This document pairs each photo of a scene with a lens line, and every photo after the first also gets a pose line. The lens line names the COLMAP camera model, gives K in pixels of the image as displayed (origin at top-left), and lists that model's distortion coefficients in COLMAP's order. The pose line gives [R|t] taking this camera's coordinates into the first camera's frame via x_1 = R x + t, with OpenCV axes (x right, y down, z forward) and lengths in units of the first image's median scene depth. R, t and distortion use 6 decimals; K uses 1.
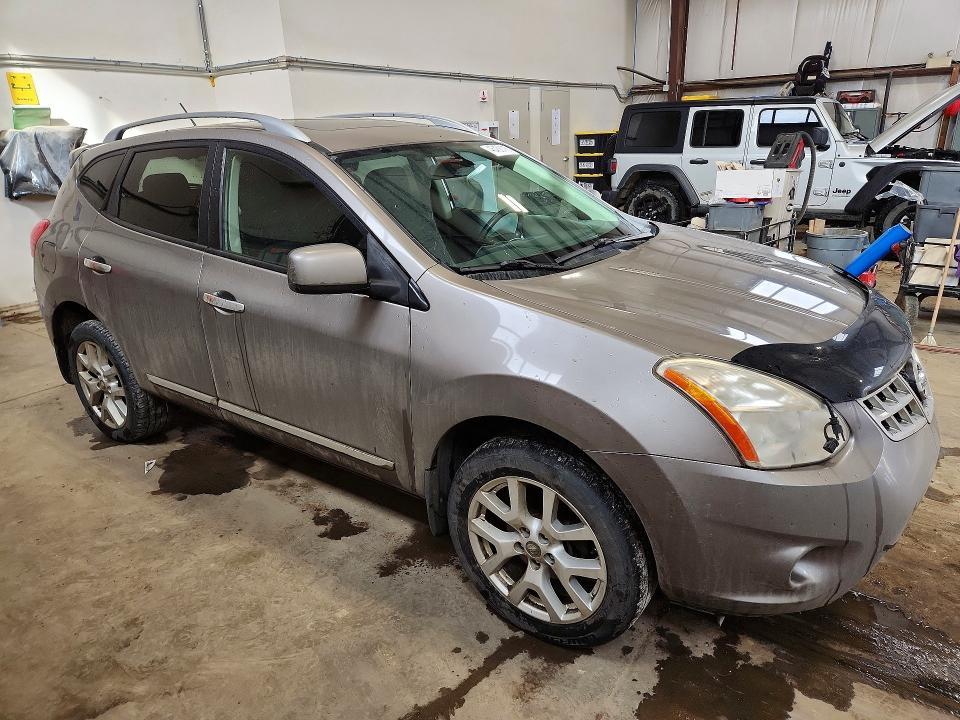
lens RADIAL K [[650.3, 0, 484.5], [0, 650.3, 360.9], [0, 0, 1]] dist [0.012502, -0.003185]
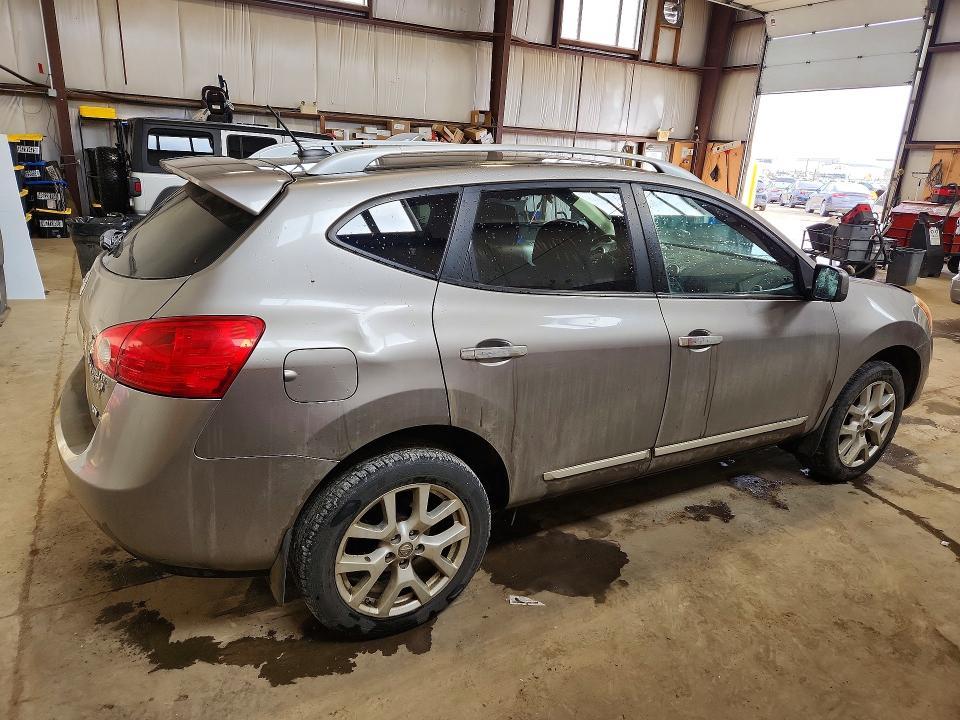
lens RADIAL K [[650.3, 0, 484.5], [0, 650.3, 360.9], [0, 0, 1]] dist [0.012502, -0.003185]
pose [[0.408823, -0.218985, 0.885951, -1.352136], [0.239325, 0.962535, 0.127478, -0.250410], [-0.880675, 0.159914, 0.445915, 0.790787]]
